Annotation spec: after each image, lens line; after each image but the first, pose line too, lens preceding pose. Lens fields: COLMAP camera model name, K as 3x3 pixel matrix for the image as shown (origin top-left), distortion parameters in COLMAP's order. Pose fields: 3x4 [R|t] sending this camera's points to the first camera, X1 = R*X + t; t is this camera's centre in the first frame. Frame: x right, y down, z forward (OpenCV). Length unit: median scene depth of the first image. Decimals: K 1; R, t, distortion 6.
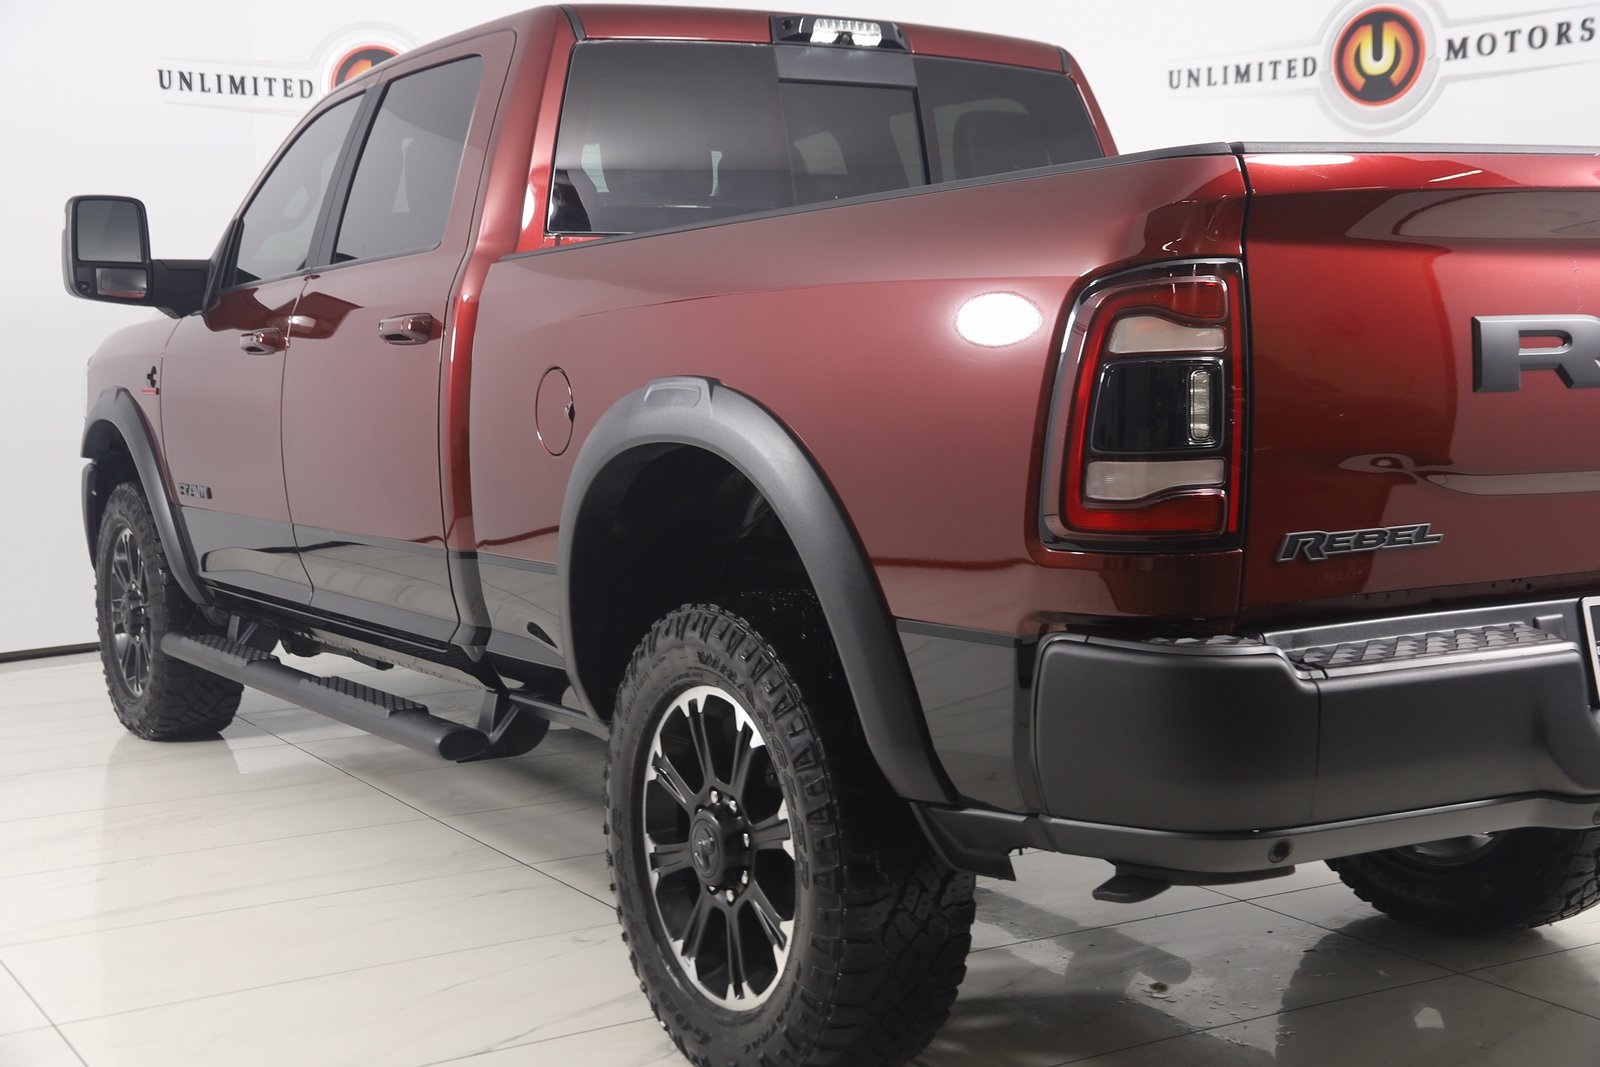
lens RADIAL K [[2073.0, 0, 809.2], [0, 2073.0, 525.3], [0, 0, 1]] dist [0.124414, 0.000000]
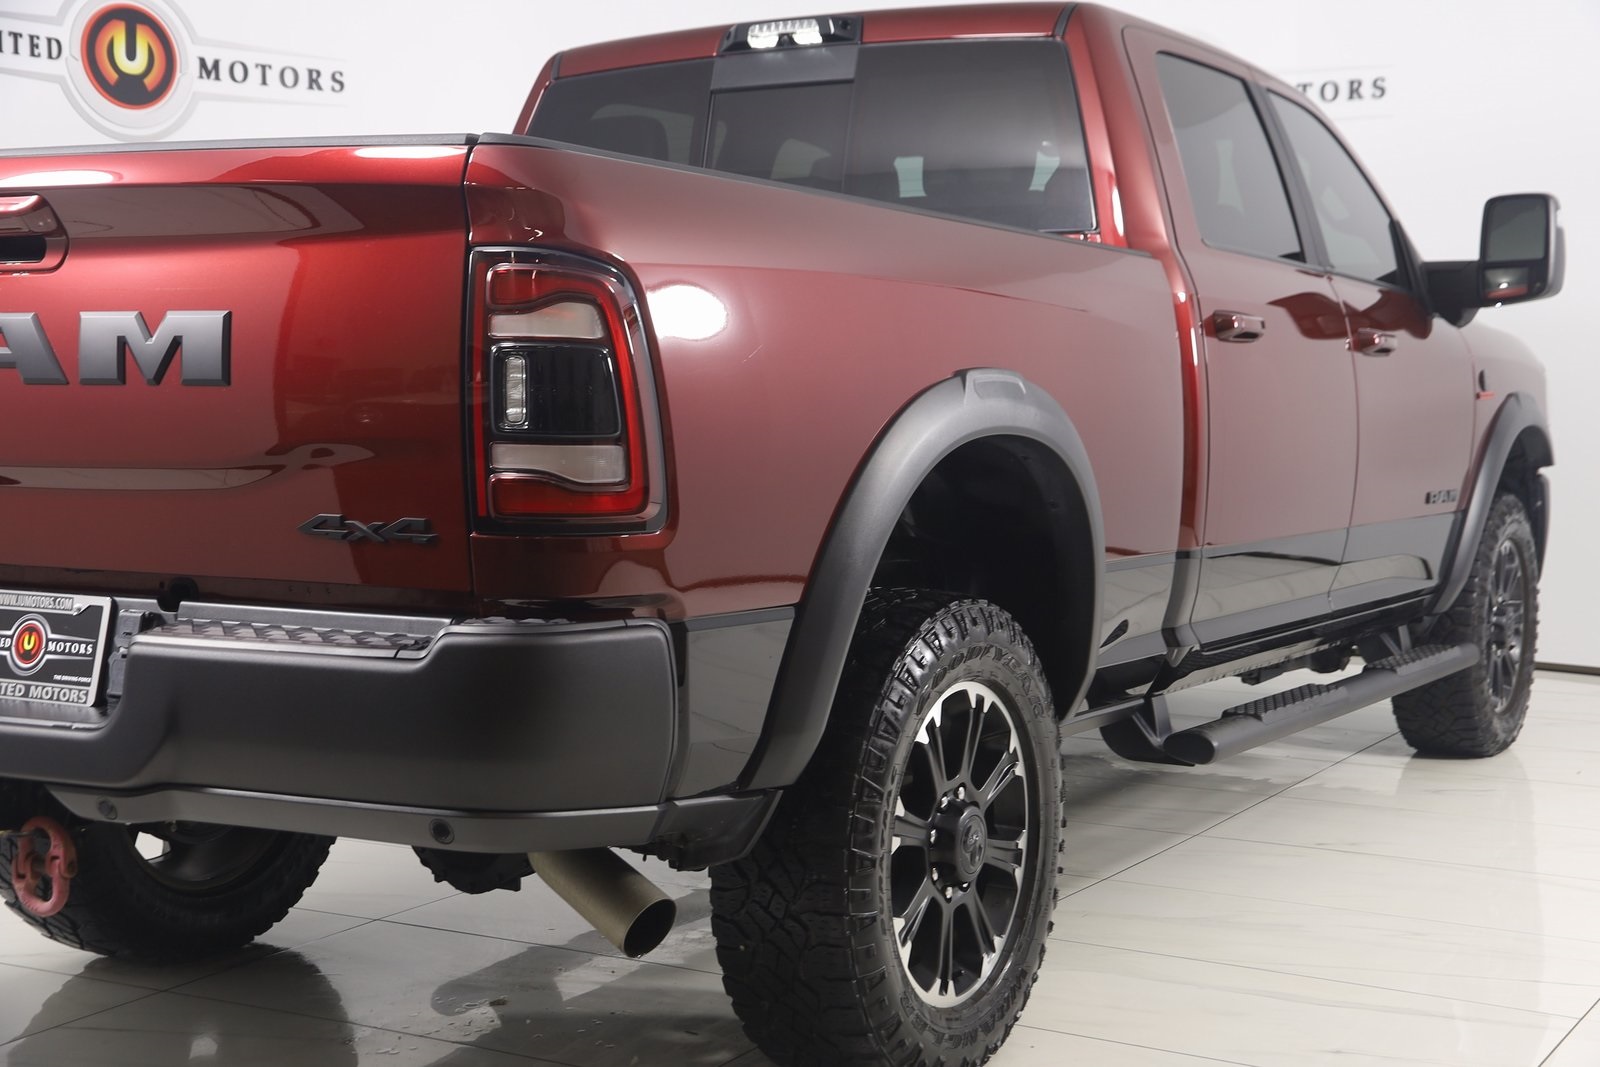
lens RADIAL K [[2213.4, 0, 786.3], [0, 2213.4, 520.2], [0, 0, 1]] dist [0.167698, 0.000000]
pose [[0.455773, 0.070417, -0.887306, 0.959786], [-0.084400, 0.995793, 0.035673, -0.045128], [0.886085, 0.058630, 0.459799, 0.525896]]
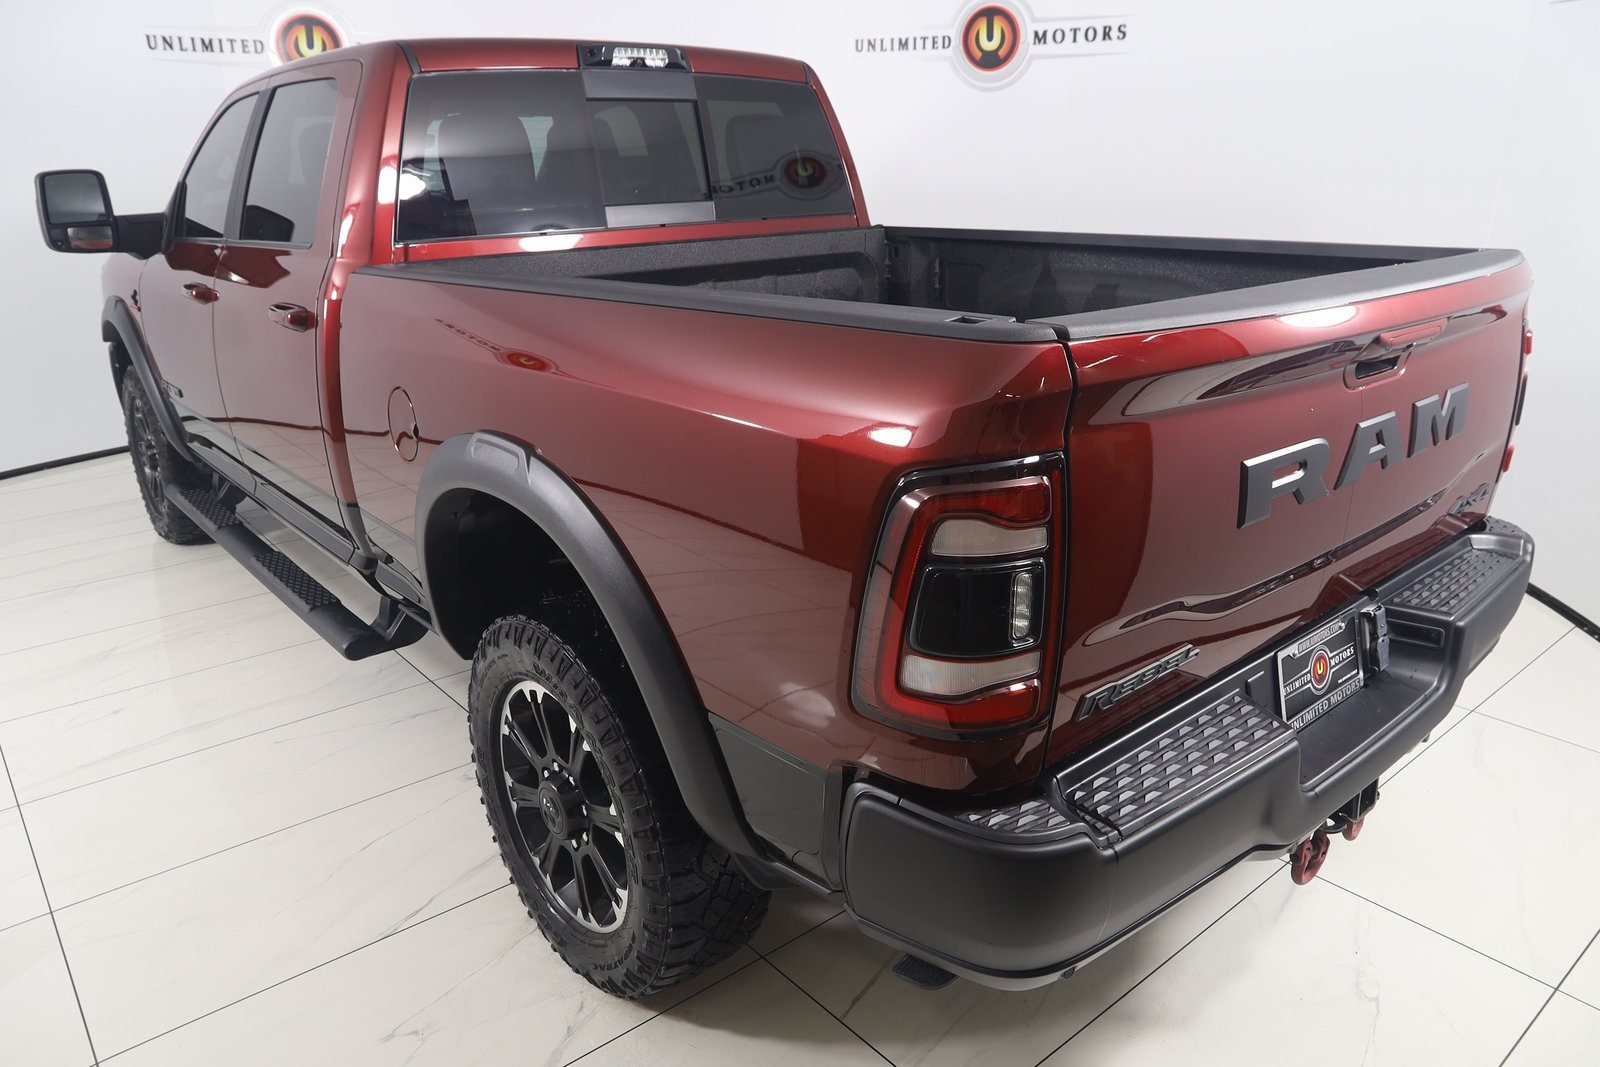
lens RADIAL K [[1131.0, 0, 810.0], [0, 1131.0, 514.1], [0, 0, 1]] dist [-0.076028, 0.056910]
pose [[0.987837, -0.042668, 0.149524, 0.006615], [0.008217, 0.974596, 0.223820, -0.117389], [-0.155276, -0.219869, 0.963092, 0.276311]]
